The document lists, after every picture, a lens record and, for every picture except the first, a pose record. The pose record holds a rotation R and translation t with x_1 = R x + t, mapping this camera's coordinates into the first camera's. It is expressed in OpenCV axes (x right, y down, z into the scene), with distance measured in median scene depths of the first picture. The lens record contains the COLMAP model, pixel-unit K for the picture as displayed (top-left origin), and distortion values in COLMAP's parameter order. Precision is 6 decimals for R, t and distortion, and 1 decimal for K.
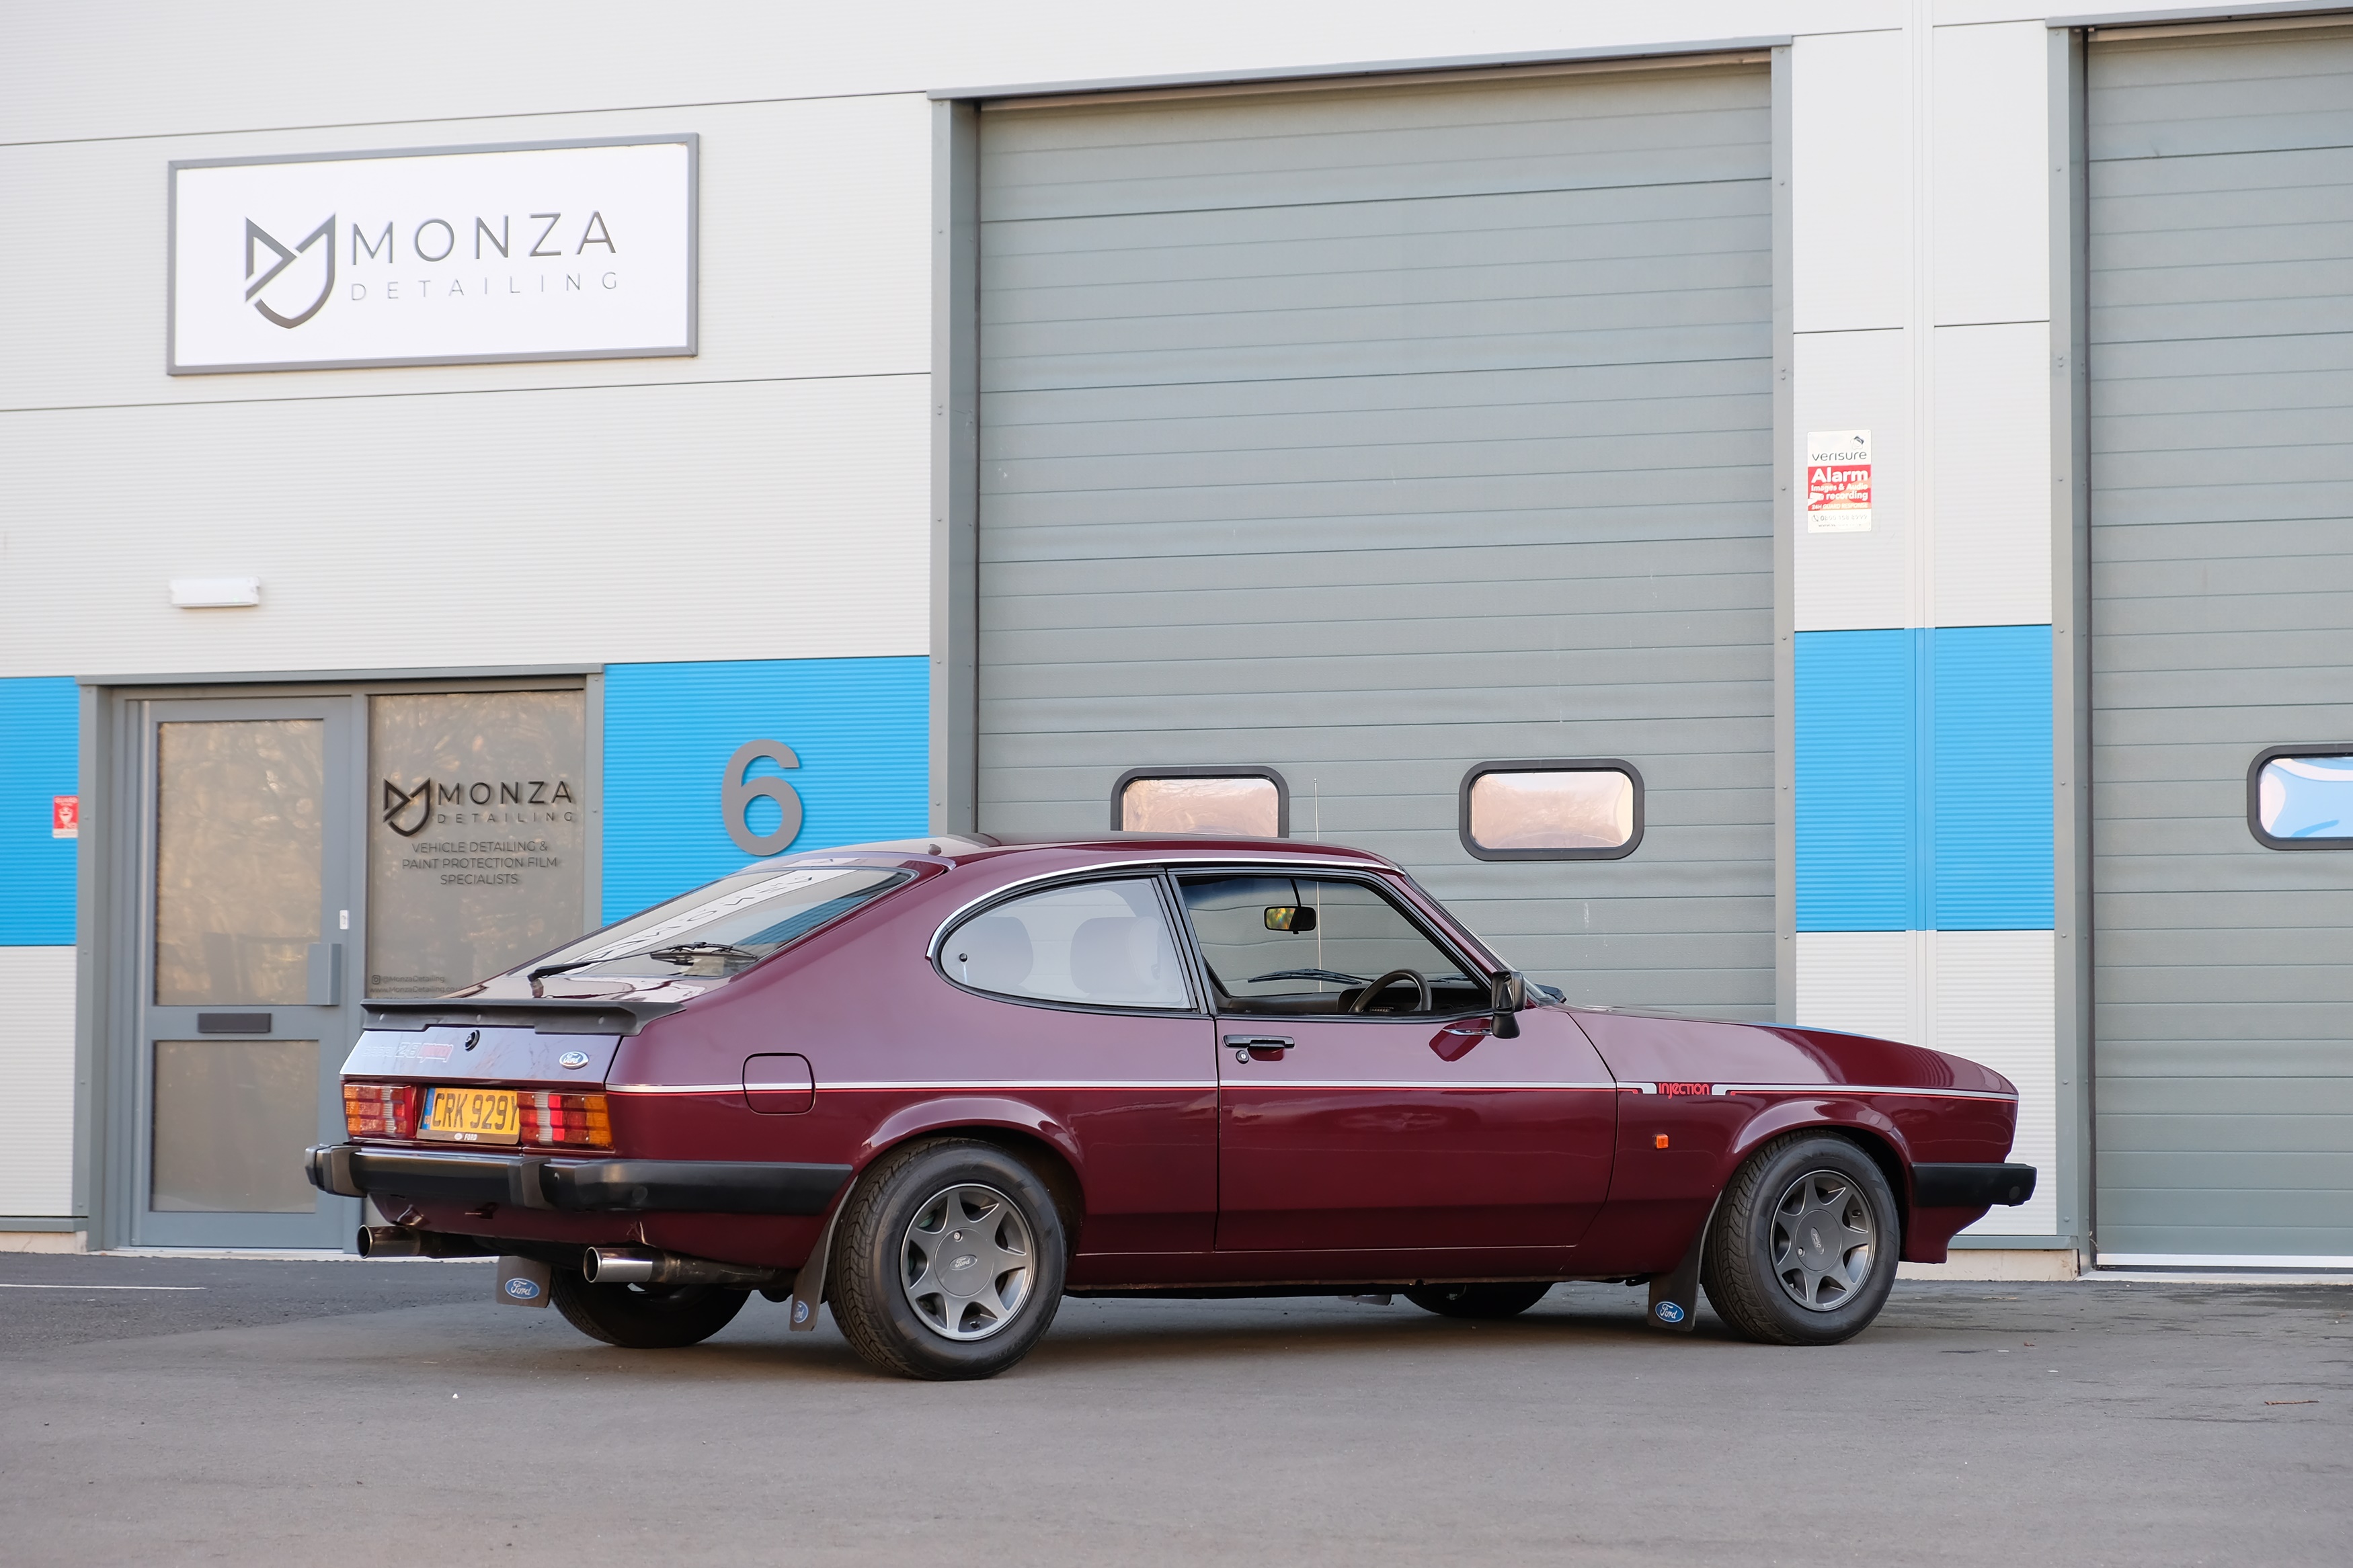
lens RADIAL K [[6156.3, 0, 1178.3], [0, 6156.3, 783.1], [0, 0, 1]] dist [0.027703, 0.000000]
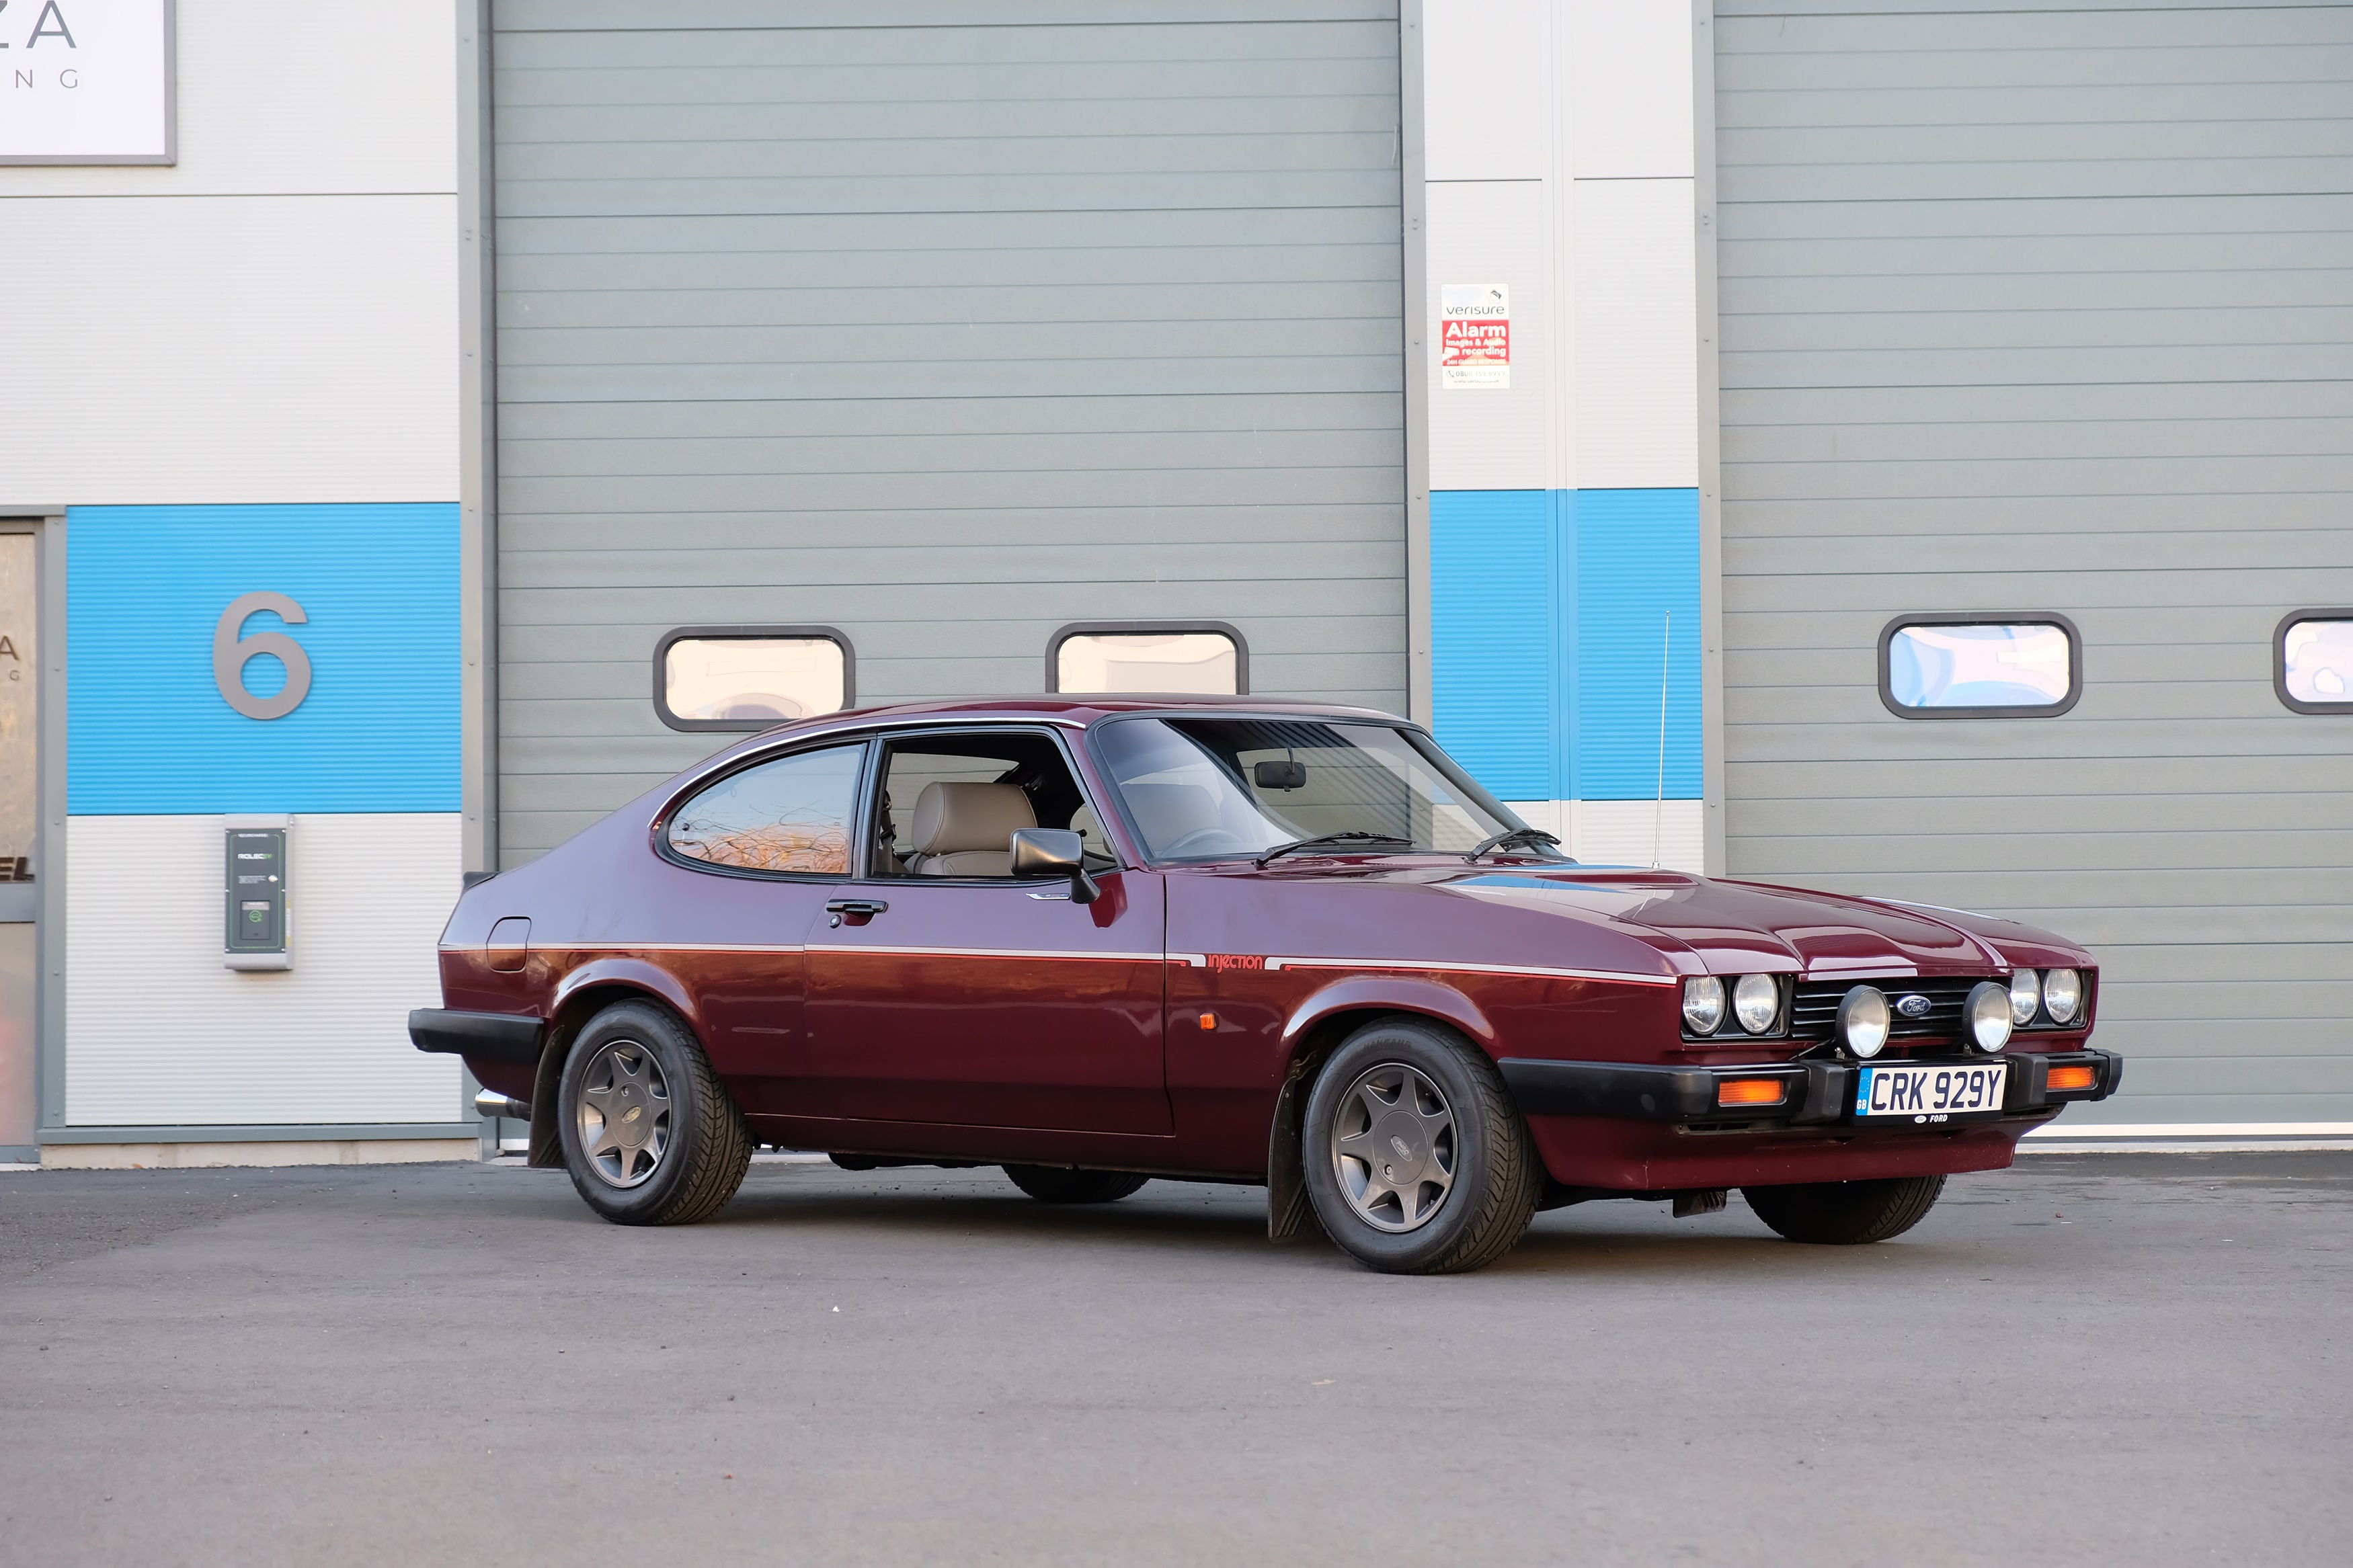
lens RADIAL K [[6156.3, 0, 1176.6], [0, 6156.3, 787.2], [0, 0, 1]] dist [0.027703, 0.000000]
pose [[0.936814, 0.000225, 0.349827, -0.273879], [-0.006785, 0.999823, 0.017527, 0.005172], [-0.349761, -0.018793, 0.936651, 0.107954]]
